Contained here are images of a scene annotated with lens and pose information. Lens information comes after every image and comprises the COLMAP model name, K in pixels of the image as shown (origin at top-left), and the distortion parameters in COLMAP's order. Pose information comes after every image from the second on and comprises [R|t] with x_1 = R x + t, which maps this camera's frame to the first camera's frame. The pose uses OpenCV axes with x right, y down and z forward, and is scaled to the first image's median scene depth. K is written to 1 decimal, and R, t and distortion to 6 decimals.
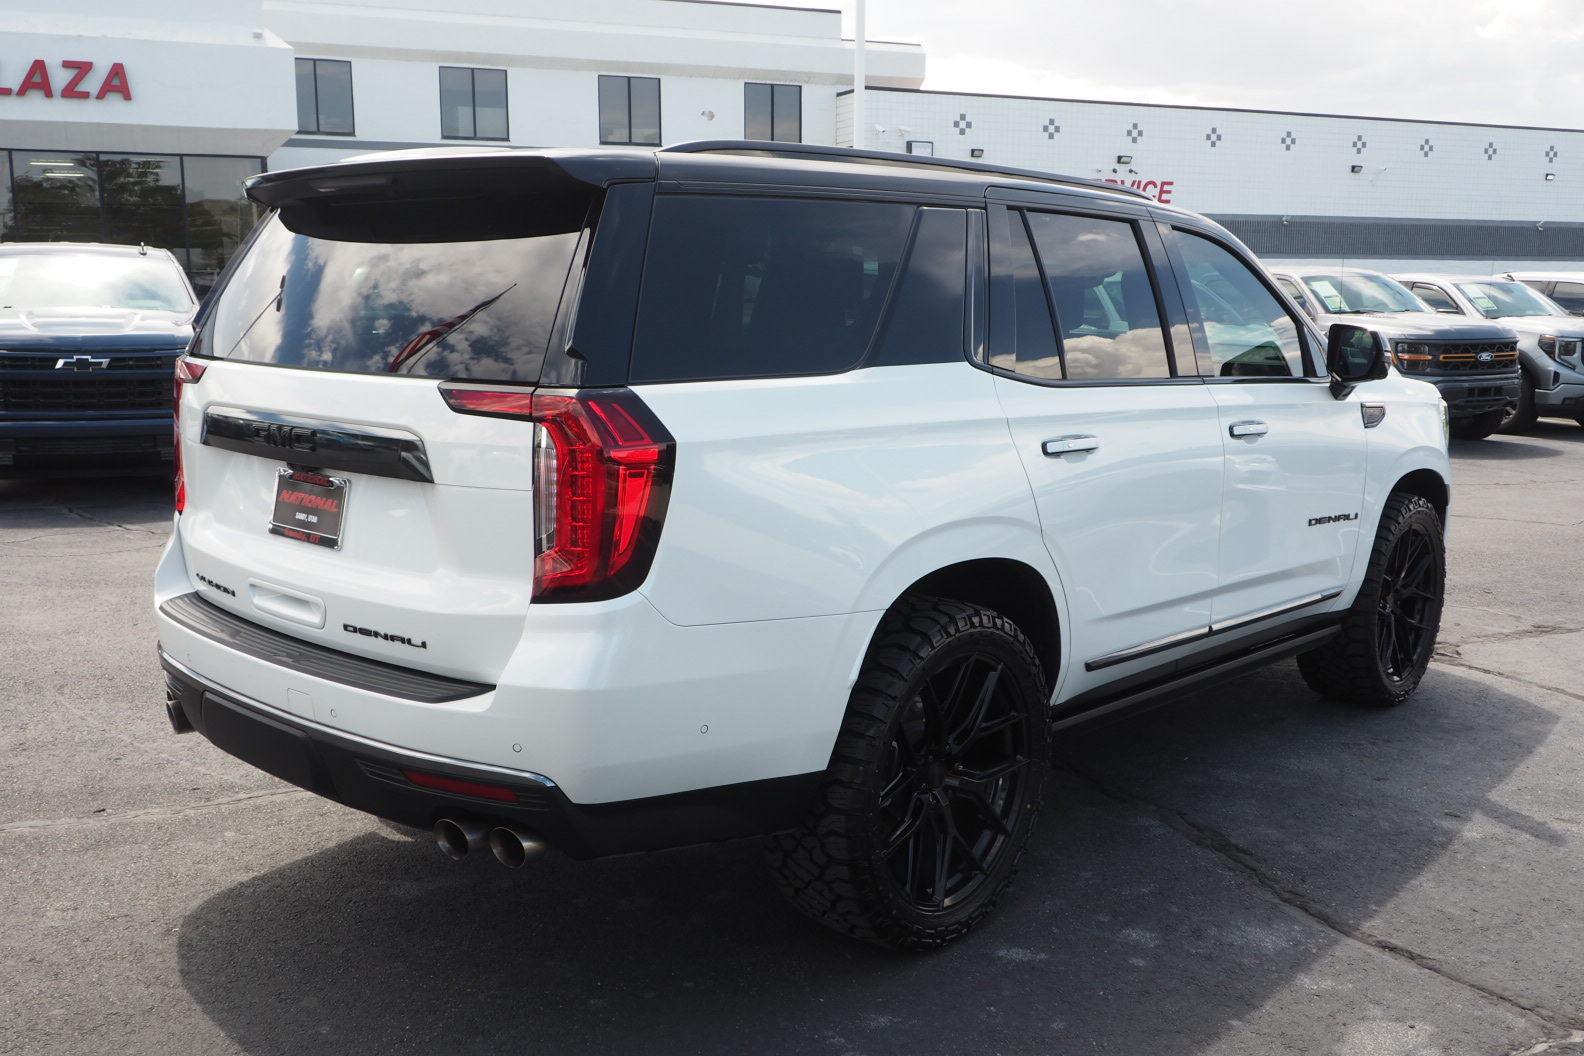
lens RADIAL K [[1445.7, 0, 786.8], [0, 1445.7, 512.4], [0, 0, 1]] dist [-0.012901, 0.000000]
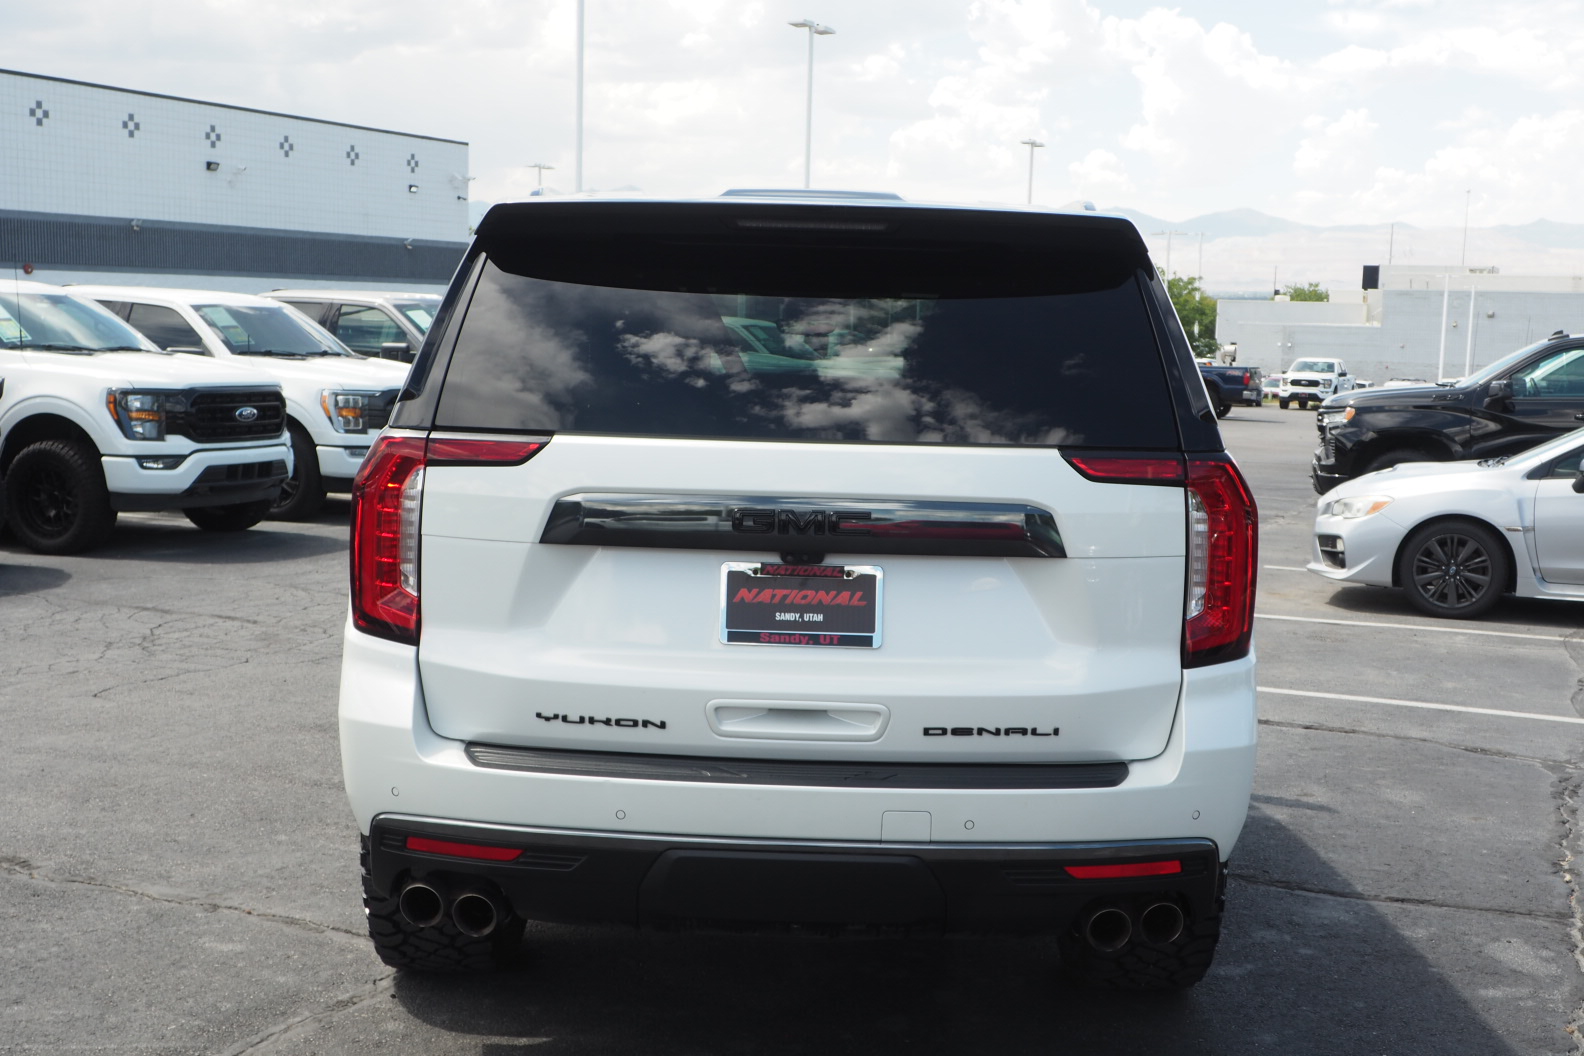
lens RADIAL K [[1856.7, 0, 784.7], [0, 1856.7, 531.7], [0, 0, 1]] dist [-0.005673, 0.000000]
pose [[0.748203, -0.062579, 0.660512, -0.786131], [0.085068, 0.996373, -0.001962, -0.033436], [-0.657994, 0.057657, 0.750813, 0.139451]]
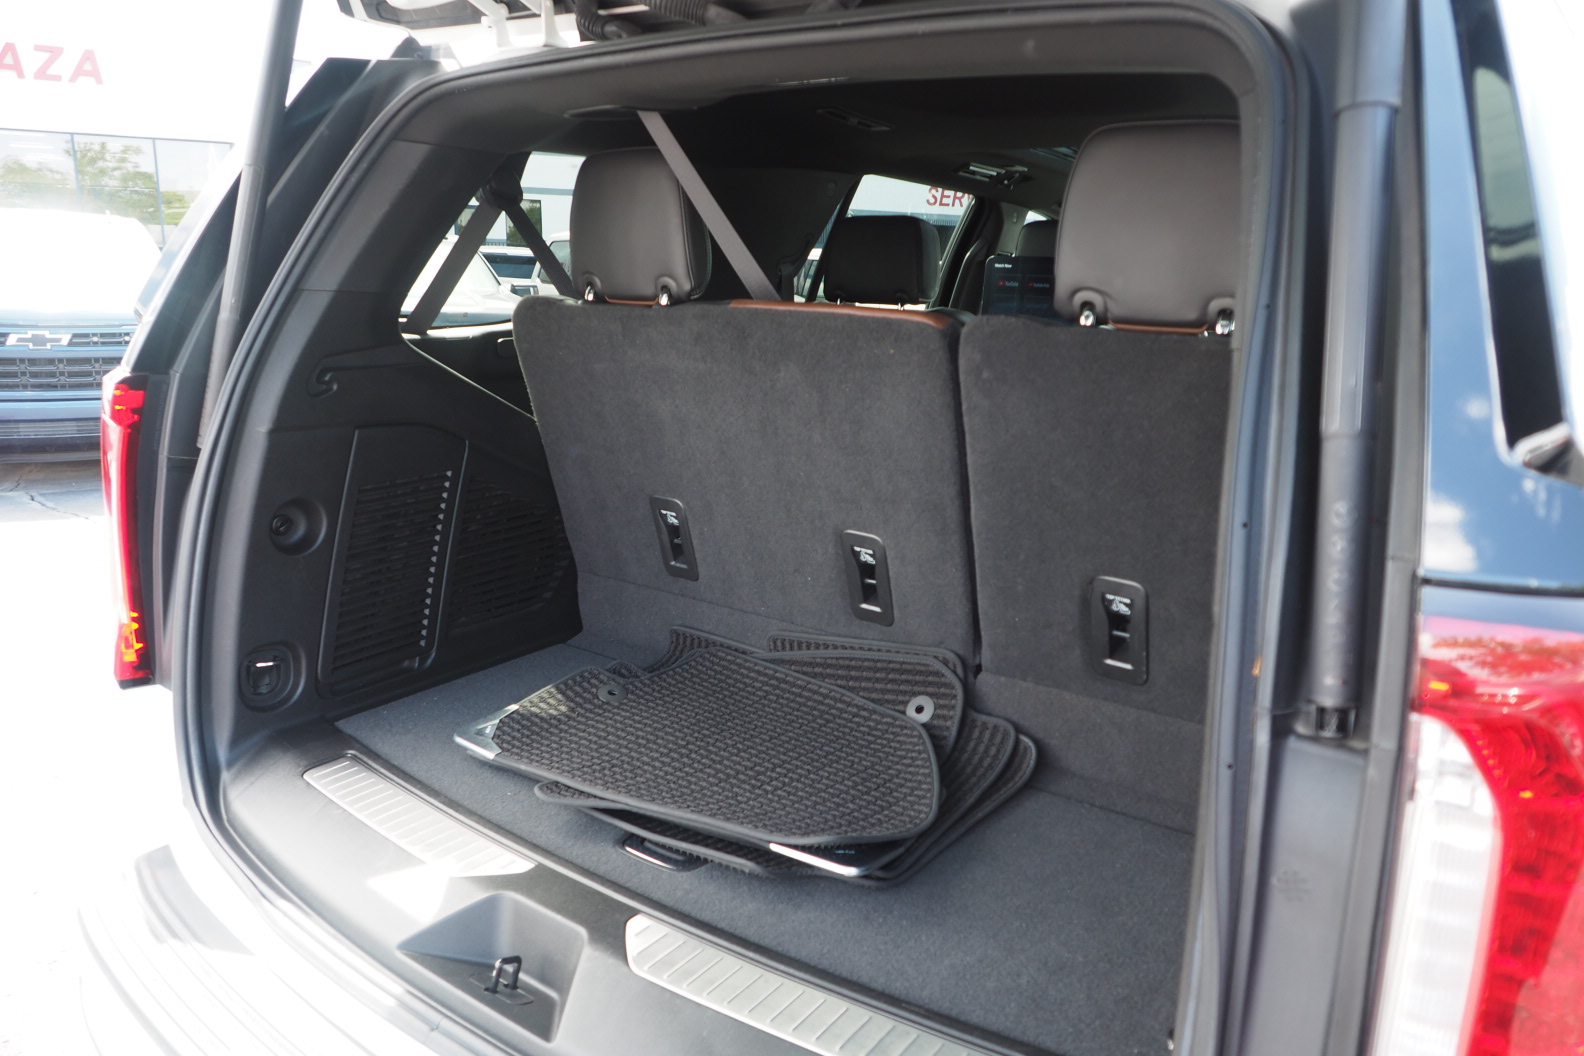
lens RADIAL K [[1131.4, 0, 787.1], [0, 1131.4, 539.1], [0, 0, 1]] dist [-0.033101, 0.008613]
pose [[0.994675, -0.005031, 0.102942, -0.191766], [-0.002713, 0.997183, 0.074952, -0.068994], [-0.103029, -0.074832, 0.991859, 0.518256]]
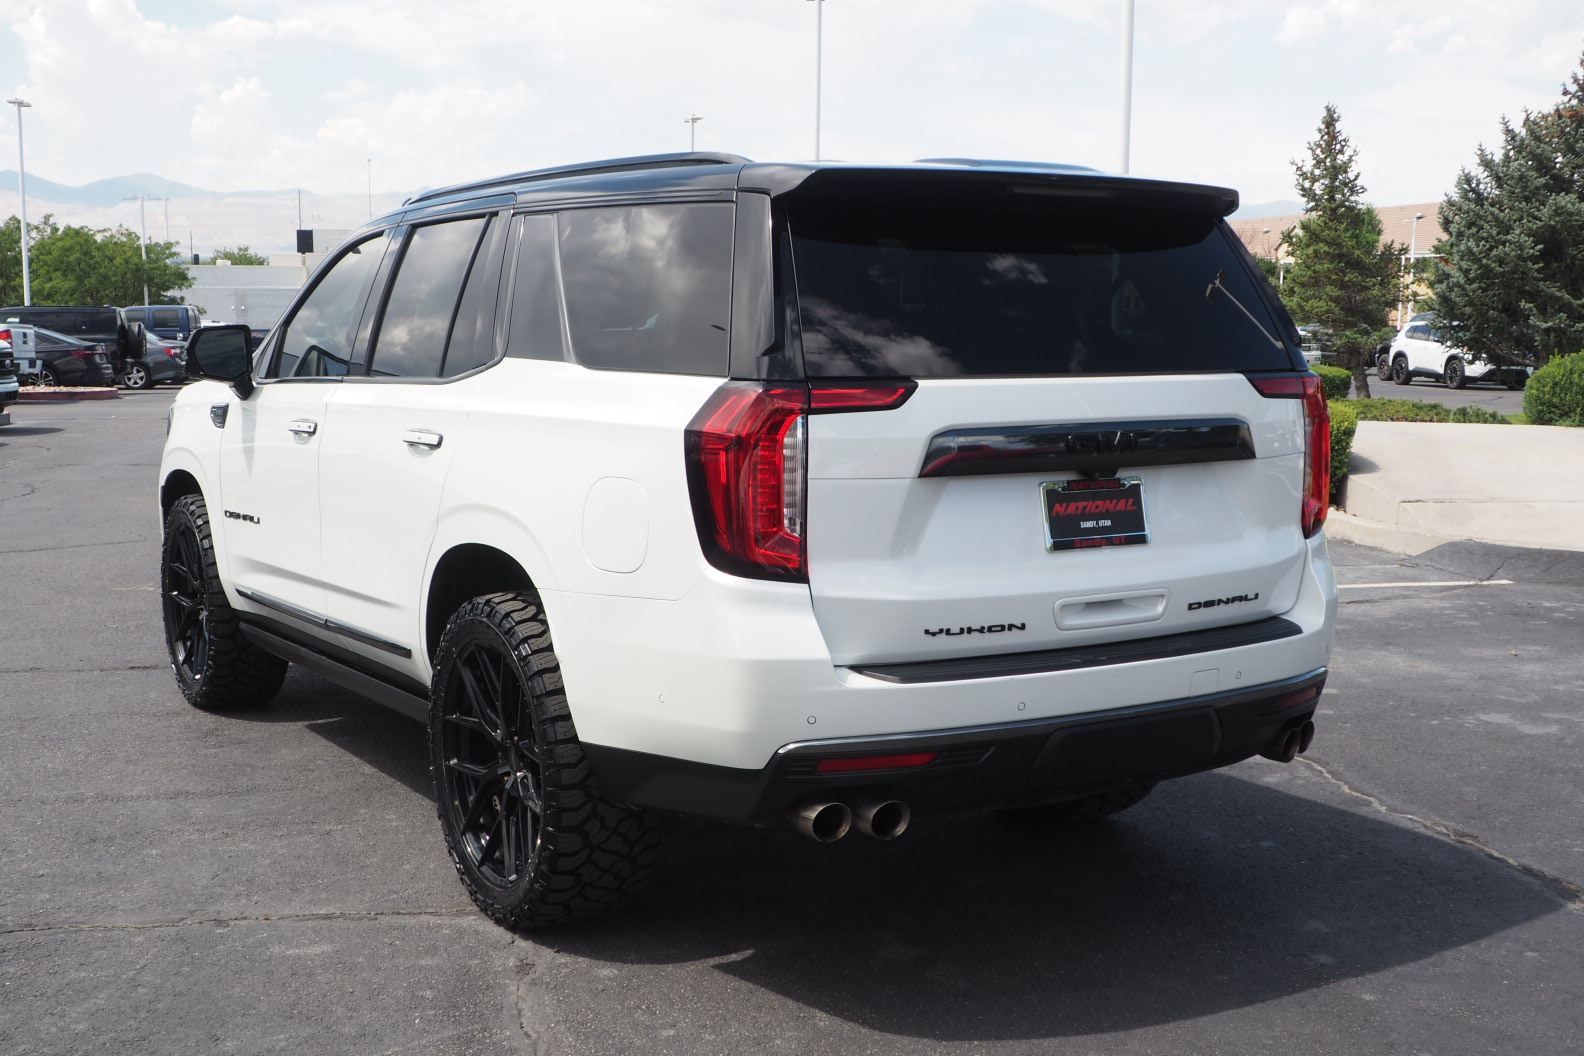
lens RADIAL K [[1799.8, 0, 773.6], [0, 1799.8, 531.5], [0, 0, 1]] dist [-0.009552, 0.000000]
pose [[0.279857, -0.127841, 0.951492, -1.184027], [0.149511, 0.984806, 0.088343, -0.100933], [-0.948328, 0.117535, 0.294718, 0.629893]]
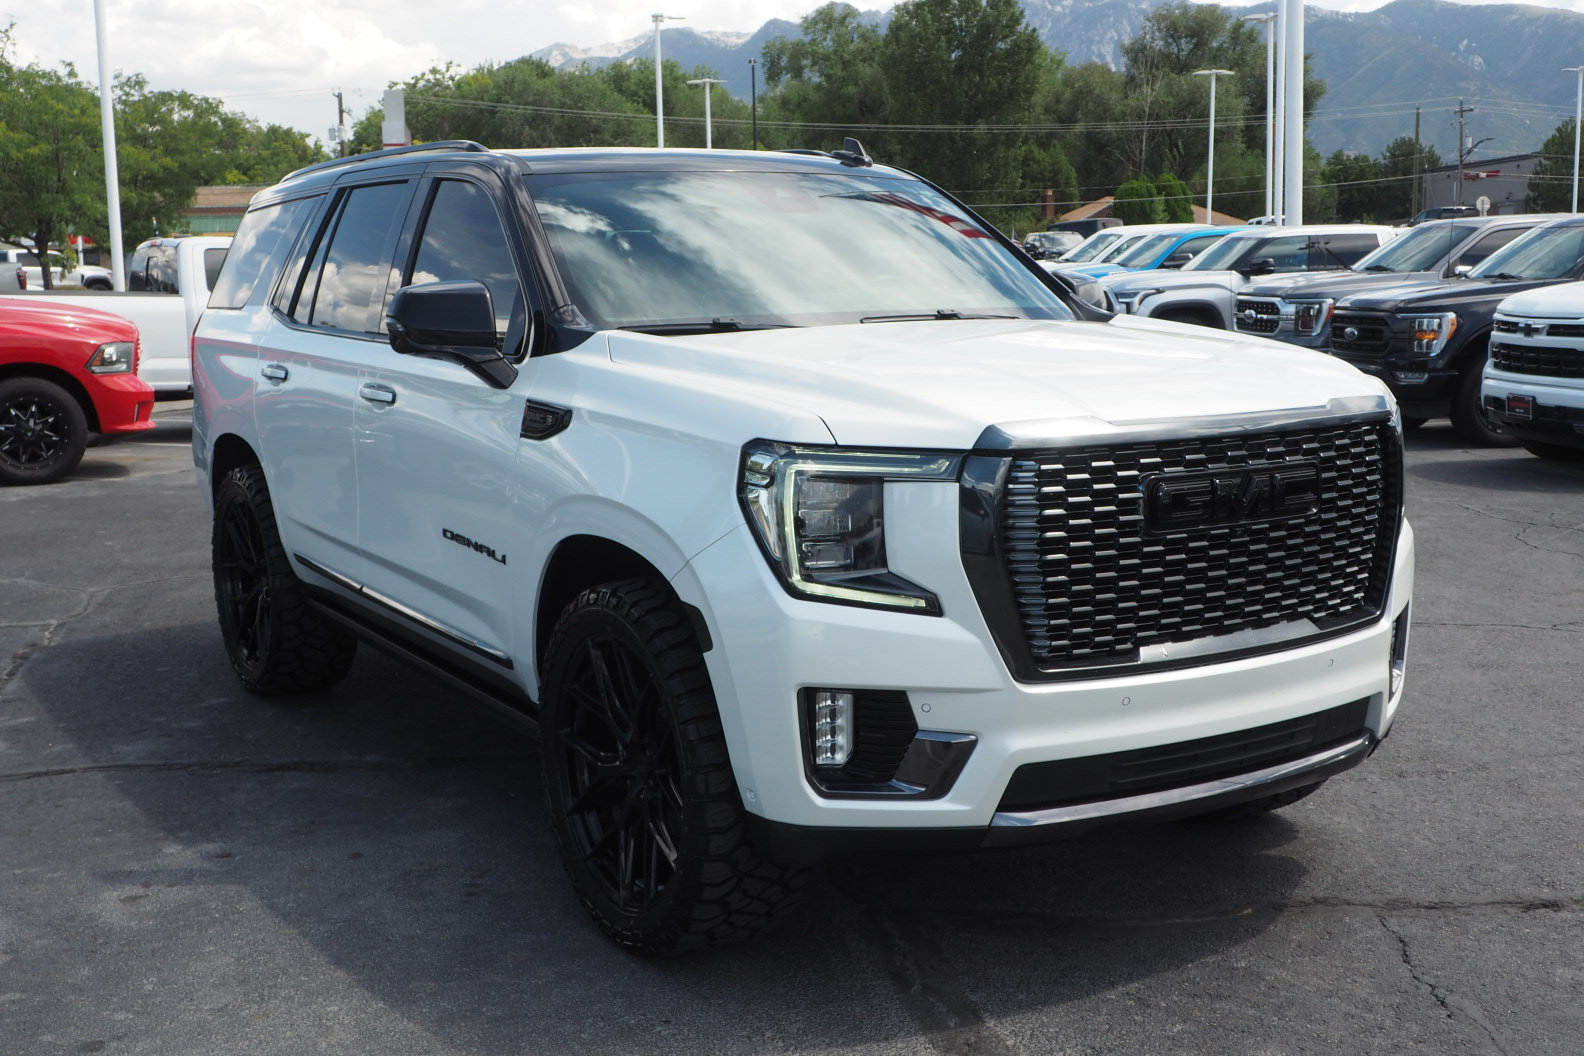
lens RADIAL K [[1799.8, 0, 793.7], [0, 1799.8, 528.1], [0, 0, 1]] dist [-0.009552, 0.000000]
pose [[-0.266769, 0.125859, -0.955507, 1.428807], [-0.133720, 0.977013, 0.166025, -0.210904], [0.954439, 0.172061, -0.243807, 1.620626]]
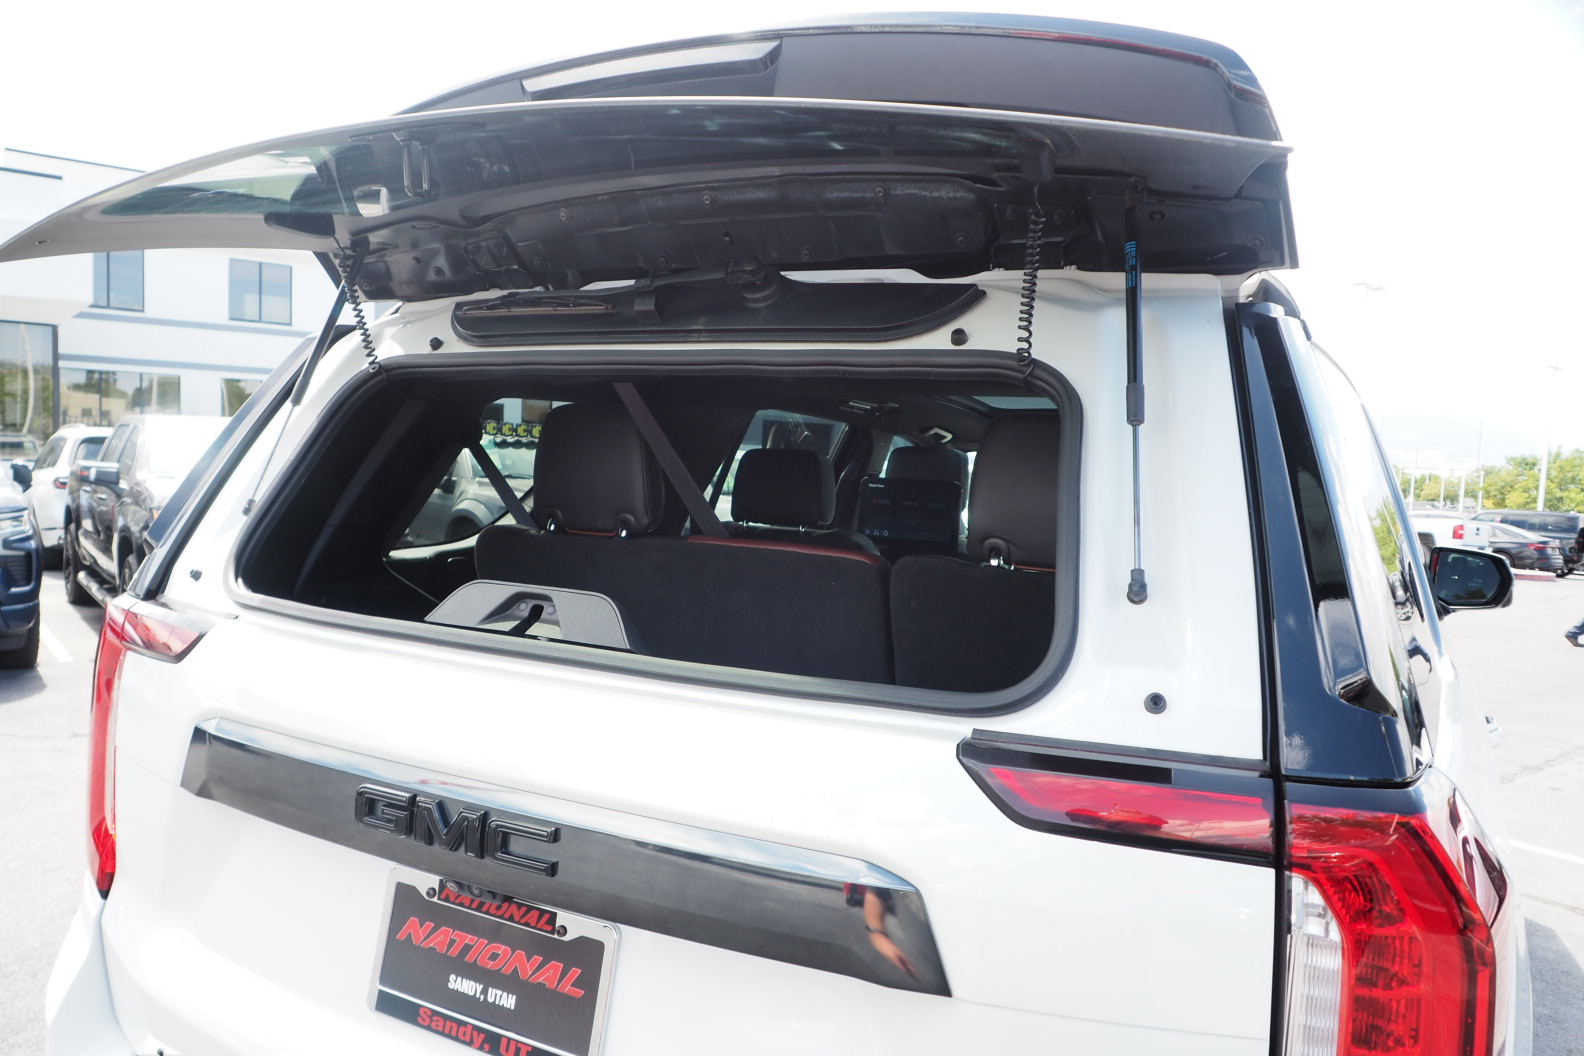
lens RADIAL K [[1131.4, 0, 802.1], [0, 1131.4, 542.9], [0, 0, 1]] dist [-0.033101, 0.008613]
pose [[0.965967, 0.020806, 0.257829, -0.245756], [0.001417, 0.996319, -0.085708, -0.080623], [-0.258663, 0.083156, 0.962382, 0.460835]]
